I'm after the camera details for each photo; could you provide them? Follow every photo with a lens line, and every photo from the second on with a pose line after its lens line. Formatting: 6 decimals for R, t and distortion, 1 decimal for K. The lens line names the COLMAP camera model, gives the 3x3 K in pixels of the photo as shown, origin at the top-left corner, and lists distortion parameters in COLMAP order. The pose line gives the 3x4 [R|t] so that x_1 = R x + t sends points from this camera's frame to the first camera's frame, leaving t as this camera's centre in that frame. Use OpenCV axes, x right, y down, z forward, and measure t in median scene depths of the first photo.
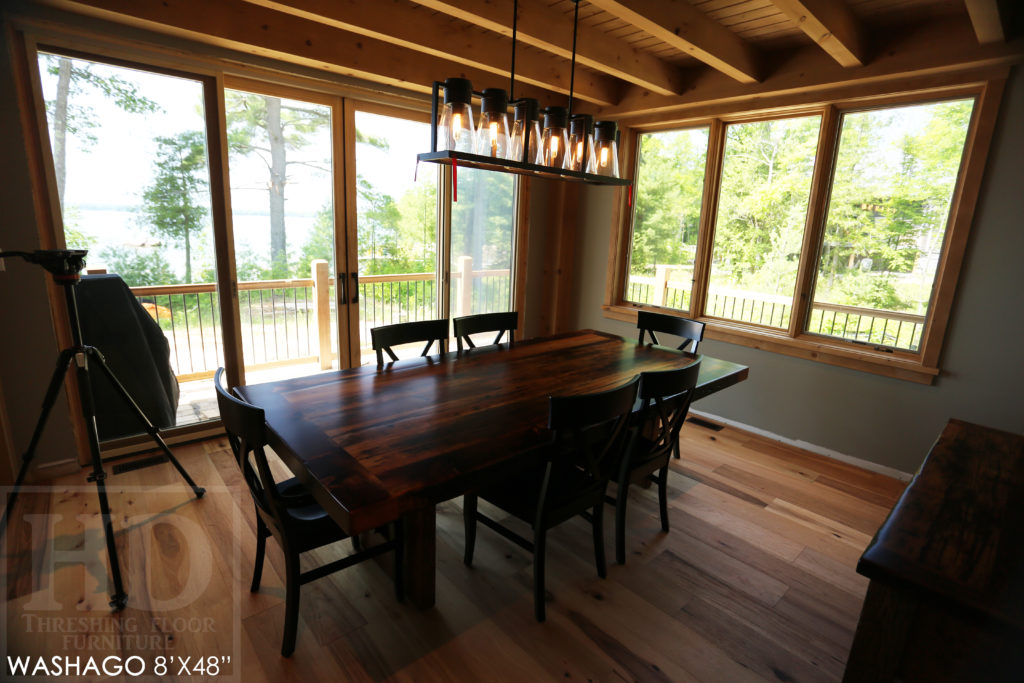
lens RADIAL K [[488.7, 0, 513.5], [0, 488.7, 343.3], [0, 0, 1]] dist [-0.076395, 0.030487]
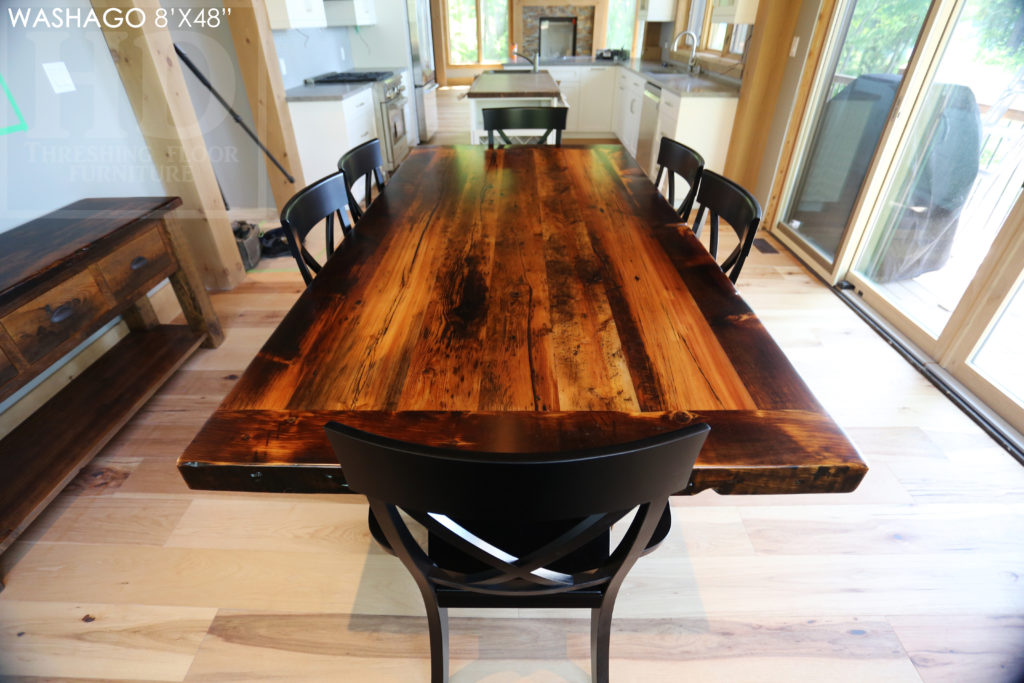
lens RADIAL K [[488.7, 0, 513.5], [0, 488.7, 343.3], [0, 0, 1]] dist [-0.076395, 0.030487]
pose [[-0.674273, 0.388469, -0.628051, 0.562505], [-0.190323, 0.730320, 0.656056, -0.269098], [0.713536, 0.561893, -0.418501, 1.378757]]
